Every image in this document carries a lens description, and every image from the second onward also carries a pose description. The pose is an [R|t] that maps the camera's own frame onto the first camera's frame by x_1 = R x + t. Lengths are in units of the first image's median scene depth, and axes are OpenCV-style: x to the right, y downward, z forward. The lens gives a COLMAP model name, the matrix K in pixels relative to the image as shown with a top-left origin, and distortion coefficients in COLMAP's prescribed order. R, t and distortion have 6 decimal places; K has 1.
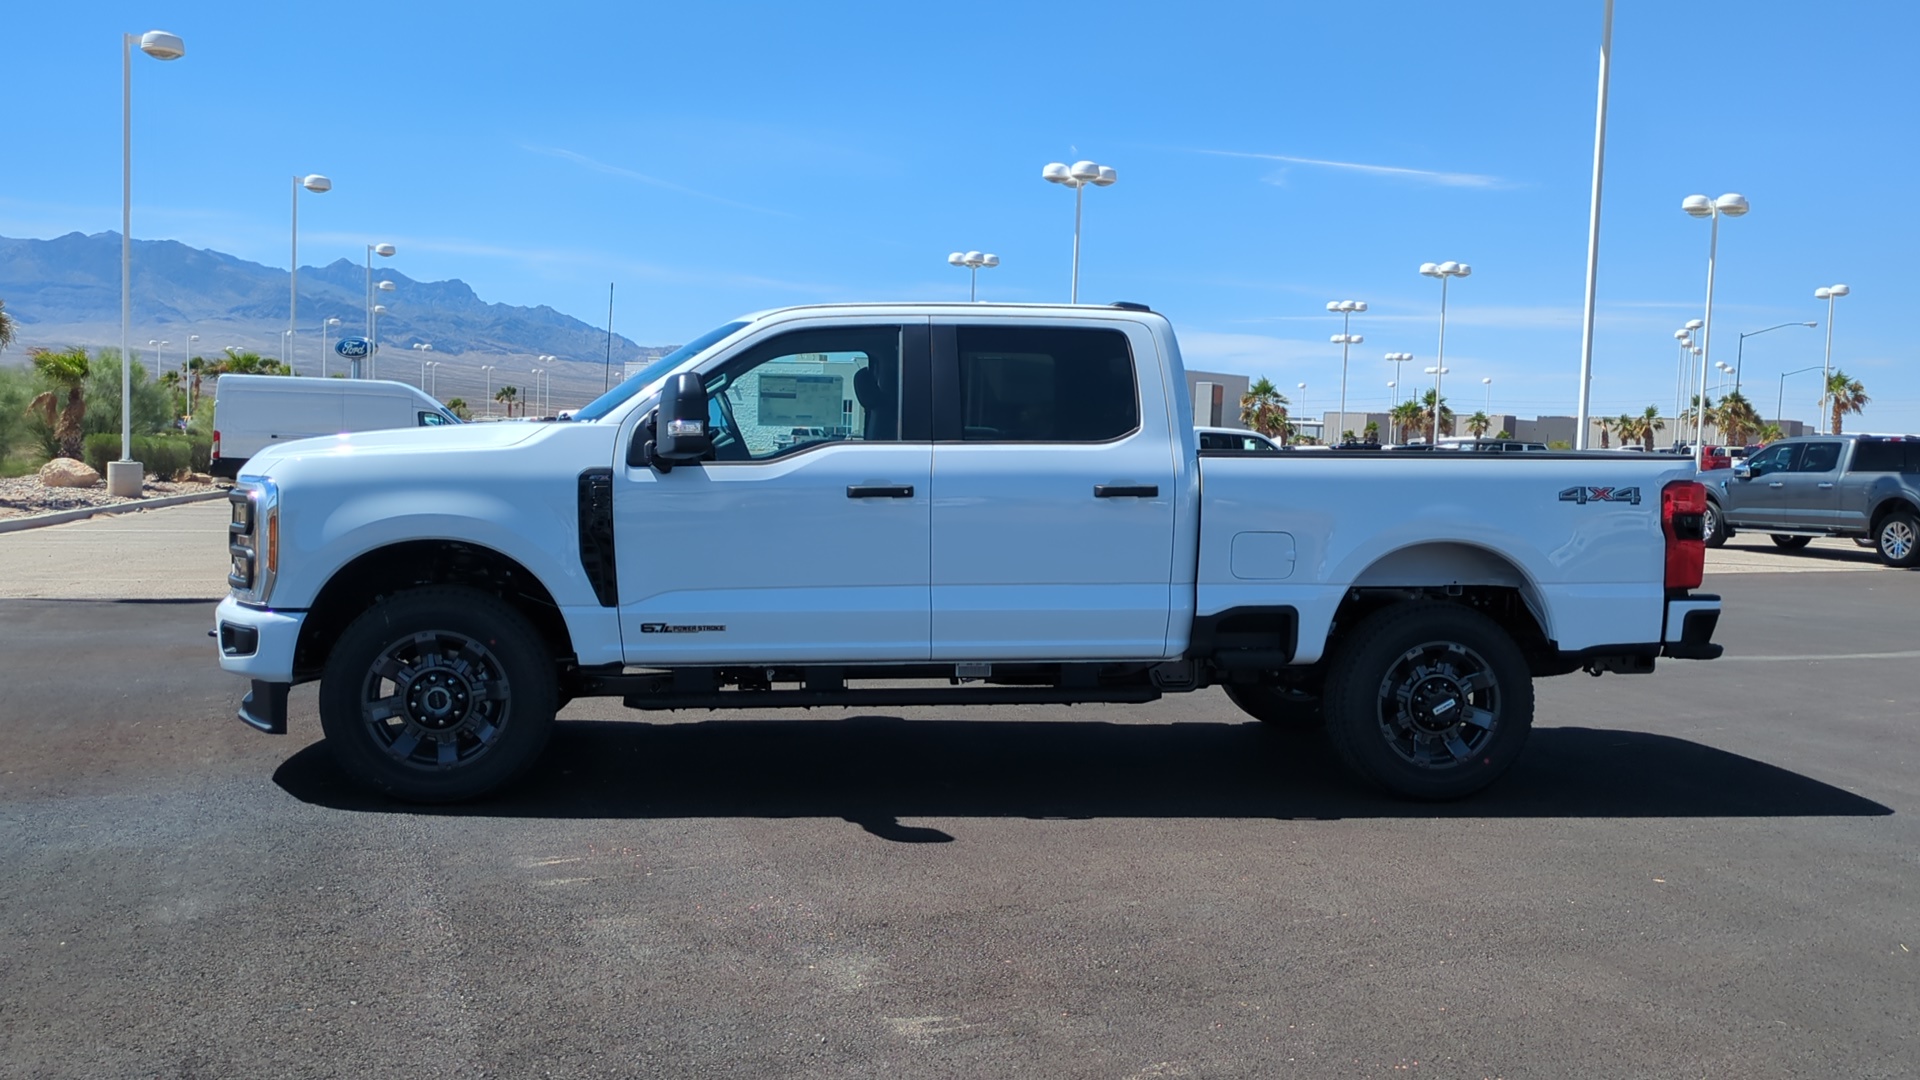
lens RADIAL K [[1622.9, 0, 963.3], [0, 1622.9, 524.0], [0, 0, 1]] dist [0.060504, -0.065606]
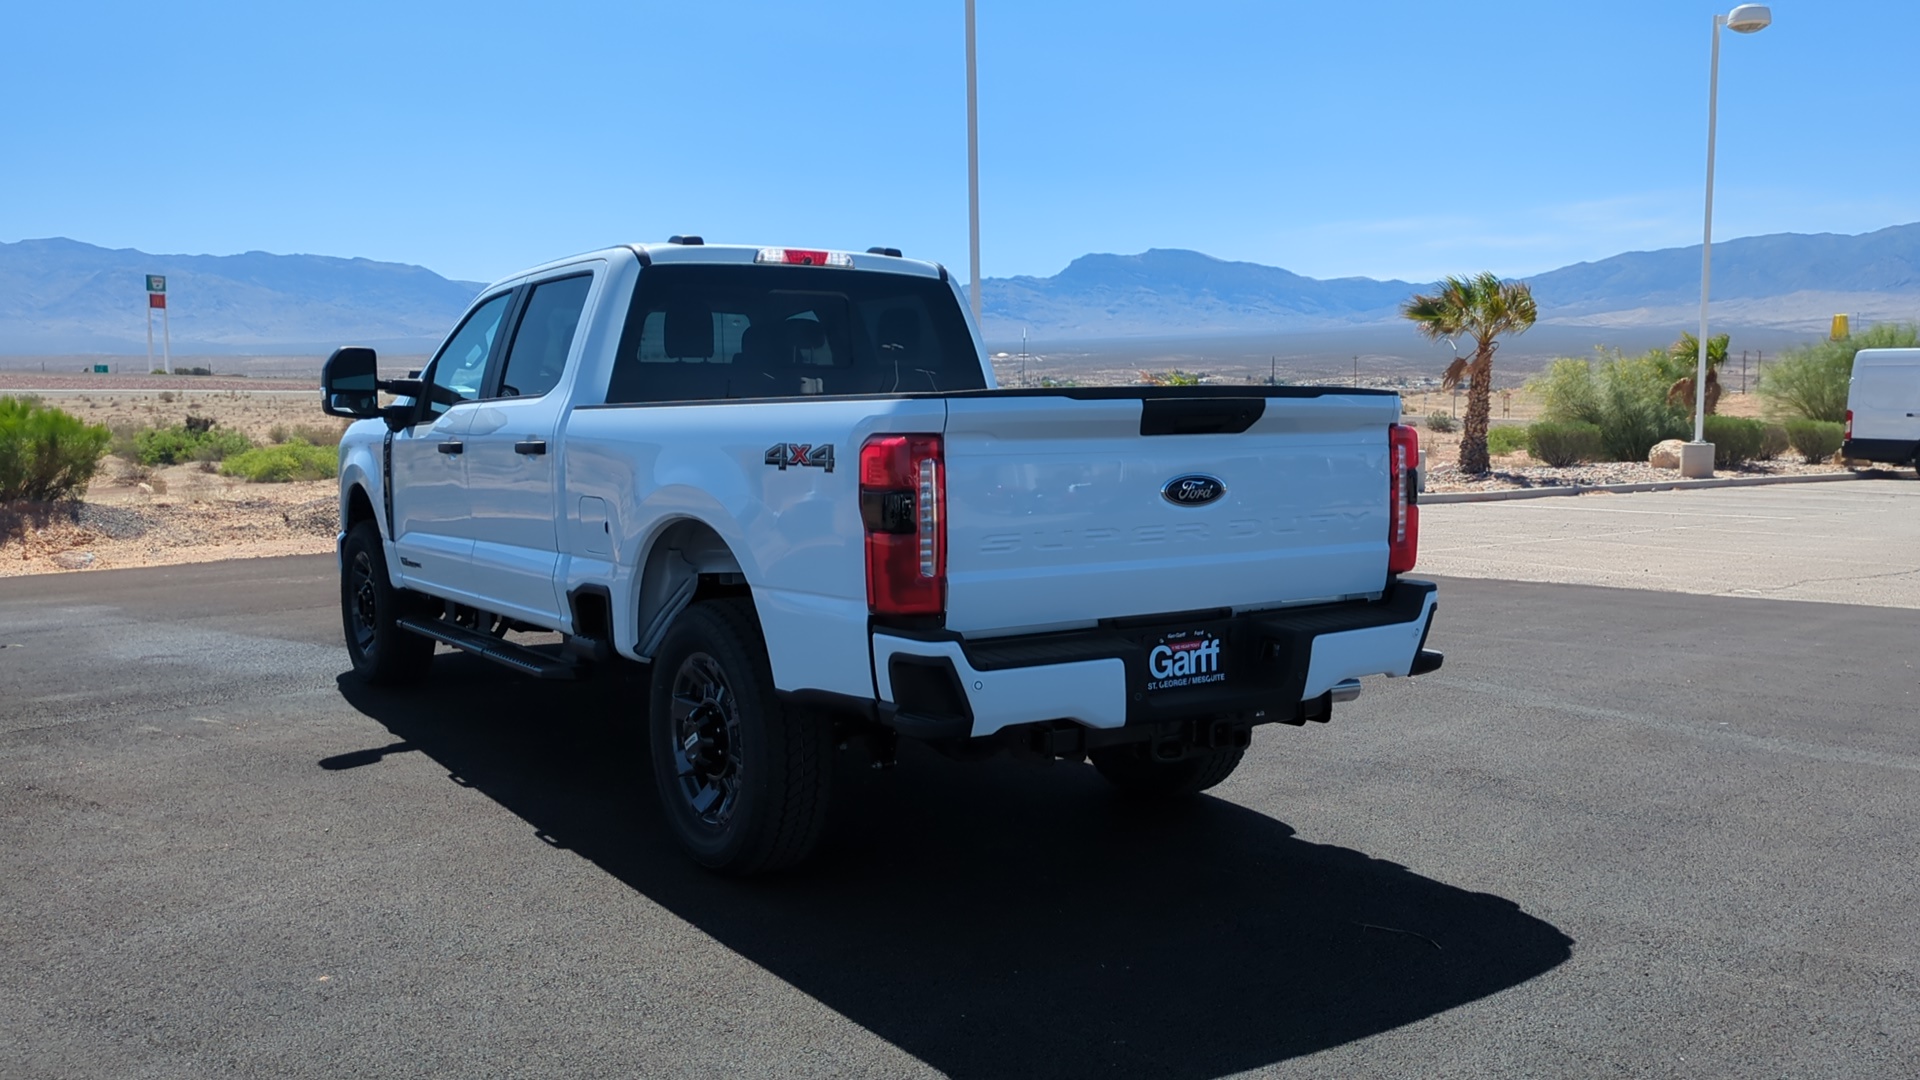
lens RADIAL K [[1622.9, 0, 980.8], [0, 1622.9, 540.1], [0, 0, 1]] dist [0.060504, -0.065606]
pose [[0.458526, 0.051264, -0.887201, 0.972183], [-0.034825, 0.998604, 0.039703, -0.012137], [0.887998, 0.012691, 0.459671, 0.731120]]
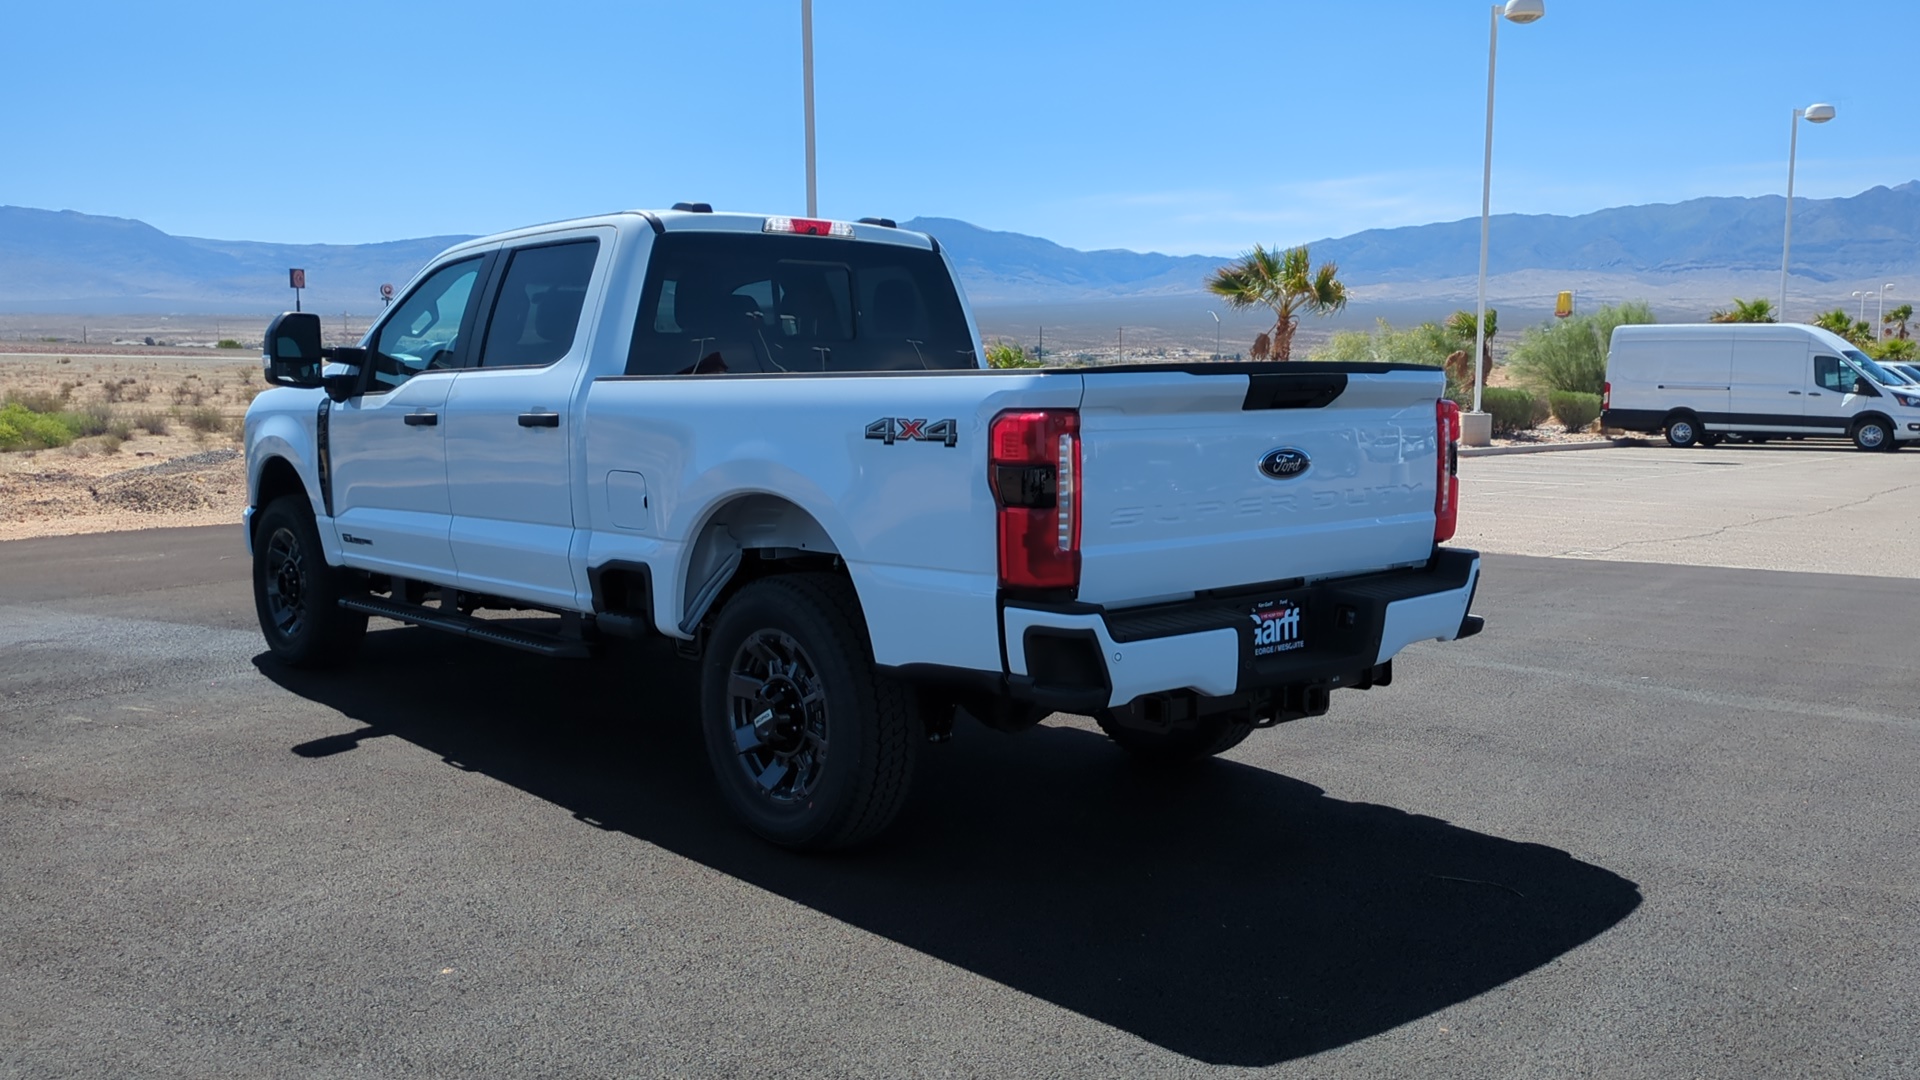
lens RADIAL K [[1622.9, 0, 979.4], [0, 1622.9, 546.0], [0, 0, 1]] dist [0.060504, -0.065606]
pose [[0.576784, 0.066465, -0.814188, 0.925350], [-0.033263, 0.997769, 0.057887, -0.010477], [0.816219, -0.006306, 0.577708, 0.646296]]
